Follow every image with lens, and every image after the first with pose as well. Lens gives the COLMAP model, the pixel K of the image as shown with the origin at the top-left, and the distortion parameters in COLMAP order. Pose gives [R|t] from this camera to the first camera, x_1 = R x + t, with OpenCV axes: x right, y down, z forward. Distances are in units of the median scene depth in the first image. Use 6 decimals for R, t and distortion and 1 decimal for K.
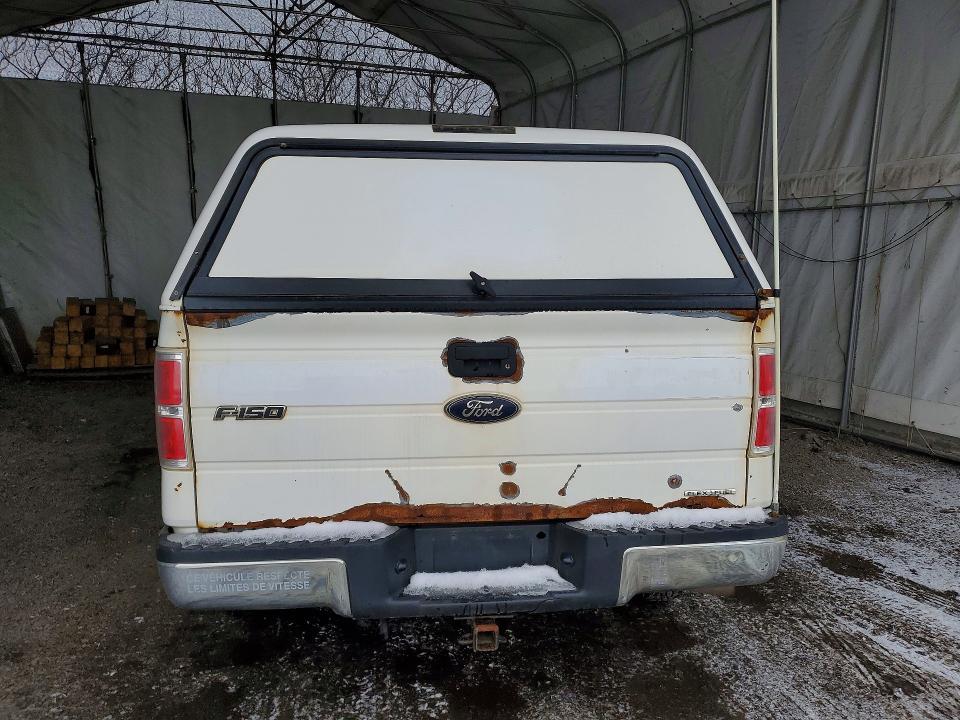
lens RADIAL K [[732.7, 0, 476.7], [0, 732.7, 361.0], [0, 0, 1]] dist [0.026051, 0.010994]
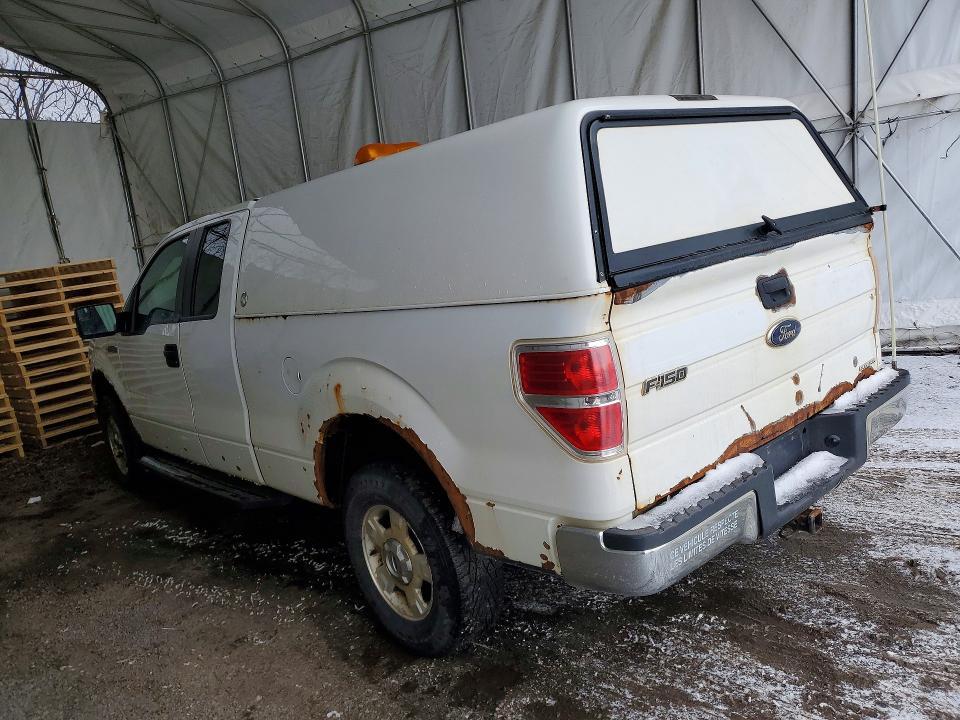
lens RADIAL K [[732.7, 0, 476.7], [0, 732.7, 361.0], [0, 0, 1]] dist [0.026051, 0.010994]
pose [[0.810455, -0.225329, 0.540731, -0.358124], [0.228705, 0.971516, 0.062057, -0.025861], [-0.539312, 0.073373, 0.838904, 0.099977]]
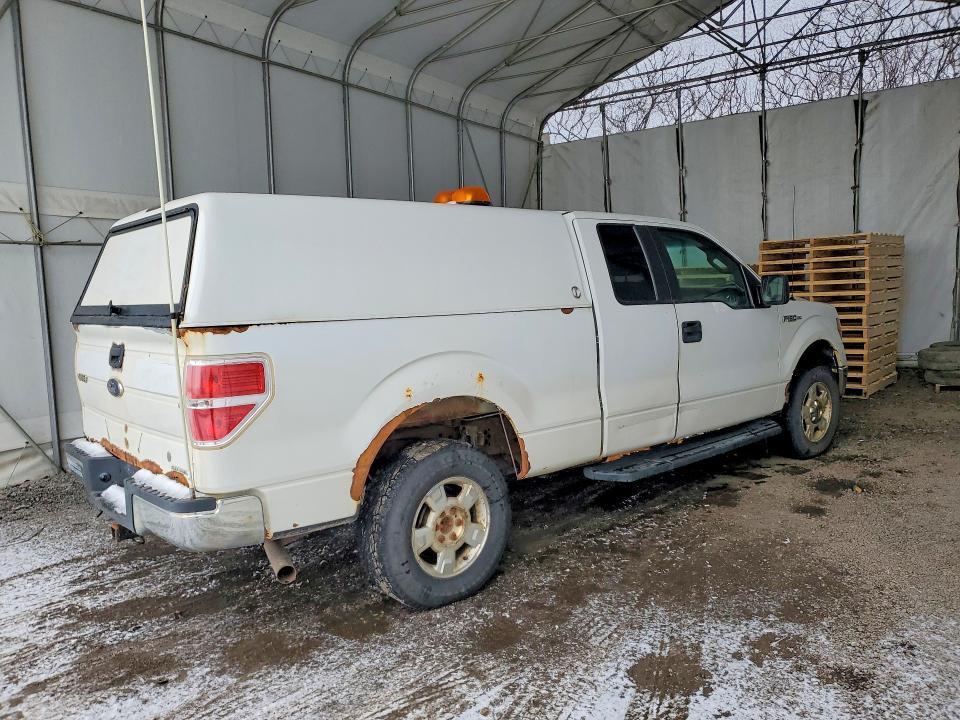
lens RADIAL K [[724.2, 0, 496.2], [0, 724.2, 361.2], [0, 0, 1]] dist [0.020271, -0.000176]
pose [[0.593588, 0.061960, -0.802380, 0.619140], [-0.067238, 0.997364, 0.027275, -0.033615], [0.801955, 0.037760, 0.596189, 0.252680]]
